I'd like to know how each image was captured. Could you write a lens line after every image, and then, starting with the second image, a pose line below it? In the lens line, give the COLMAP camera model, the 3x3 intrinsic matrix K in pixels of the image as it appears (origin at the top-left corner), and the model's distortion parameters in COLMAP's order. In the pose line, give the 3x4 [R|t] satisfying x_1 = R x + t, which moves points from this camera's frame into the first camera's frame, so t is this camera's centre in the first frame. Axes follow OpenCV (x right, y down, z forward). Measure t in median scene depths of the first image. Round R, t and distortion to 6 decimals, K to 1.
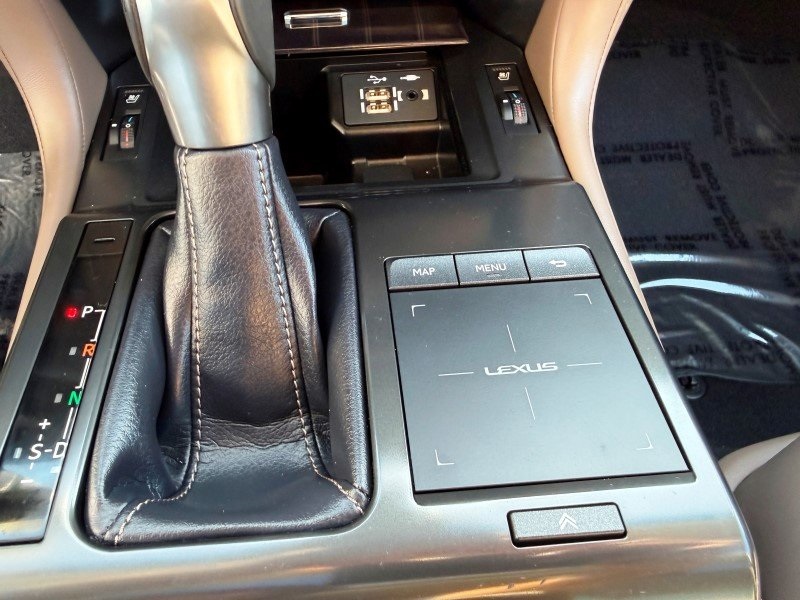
lens RADIAL K [[573.7, 0, 370.1], [0, 573.7, 300.5], [0, 0, 1]] dist [-0.005382, 0.002177]
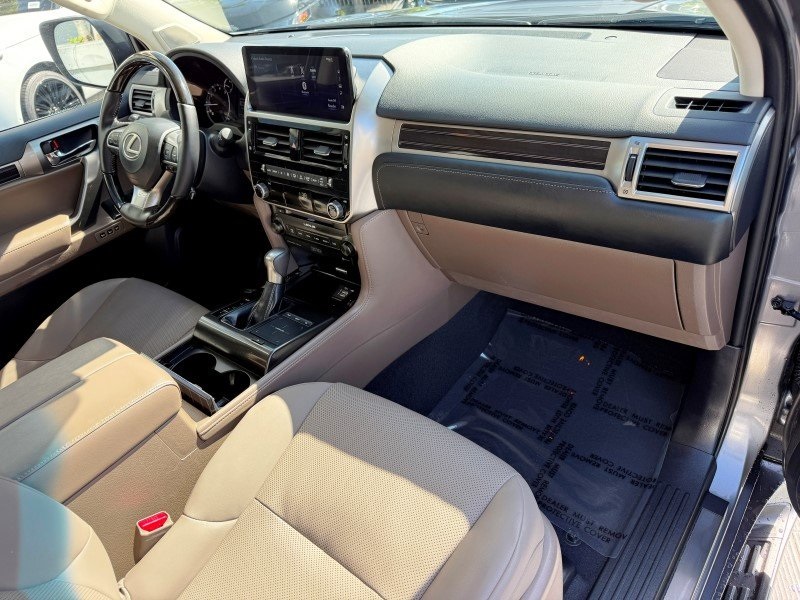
lens RADIAL K [[564.0, 0, 401.7], [0, 564.0, 306.3], [0, 0, 1]] dist [0.038902, -0.003000]
pose [[0.725790, 0.329064, -0.604107, 2.949388], [-0.505025, 0.851157, -0.143116, 0.071936], [0.467095, 0.408961, 0.783947, -1.953964]]
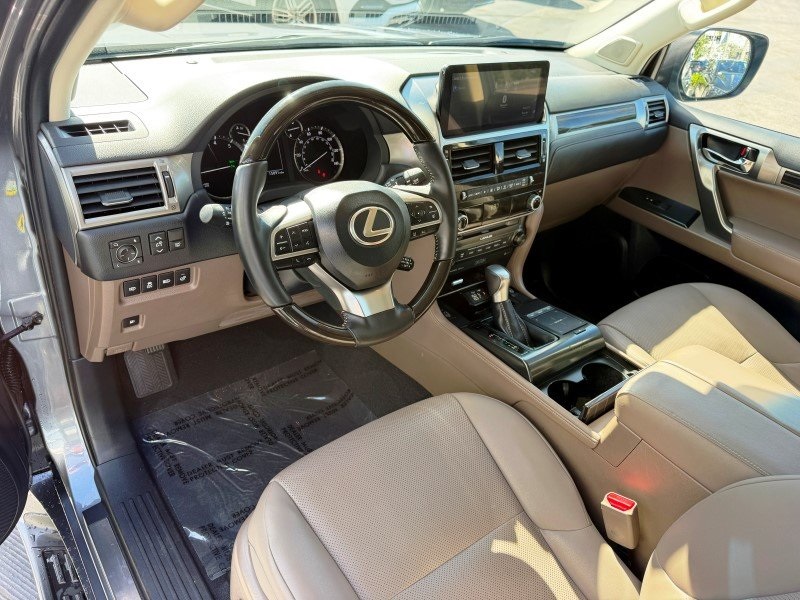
lens RADIAL K [[555.1, 0, 388.6], [0, 555.1, 305.6], [0, 0, 1]] dist [-0.001407, -0.003142]
pose [[0.835012, -0.216776, 0.505731, -2.757527], [0.385473, 0.886342, -0.256533, 0.515227], [-0.392640, 0.409154, 0.823667, -2.137658]]
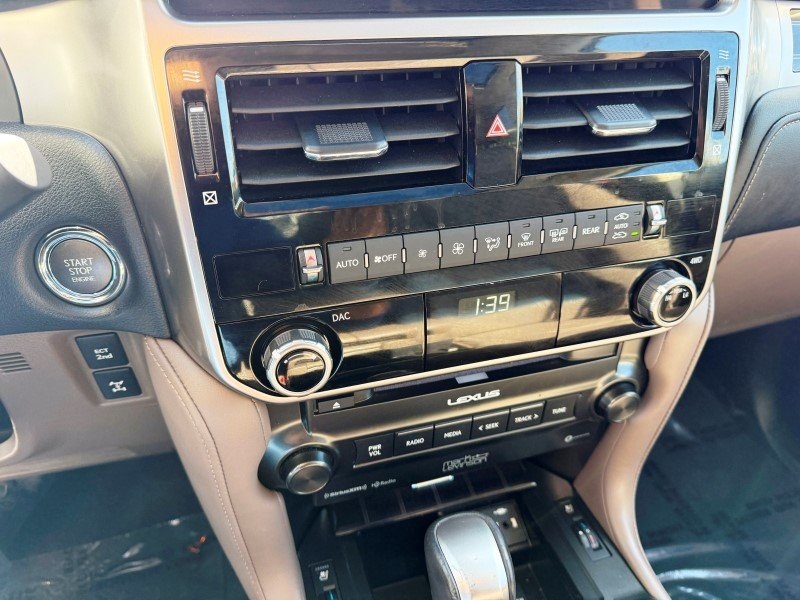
lens RADIAL K [[578.8, 0, 400.8], [0, 578.8, 300.8], [0, 0, 1]] dist [0.056801, -0.100536]
pose [[0.972738, -0.089476, 0.213950, -0.490153], [0.168153, 0.907466, -0.385007, -0.391927], [-0.159704, 0.410487, 0.897772, -0.536922]]
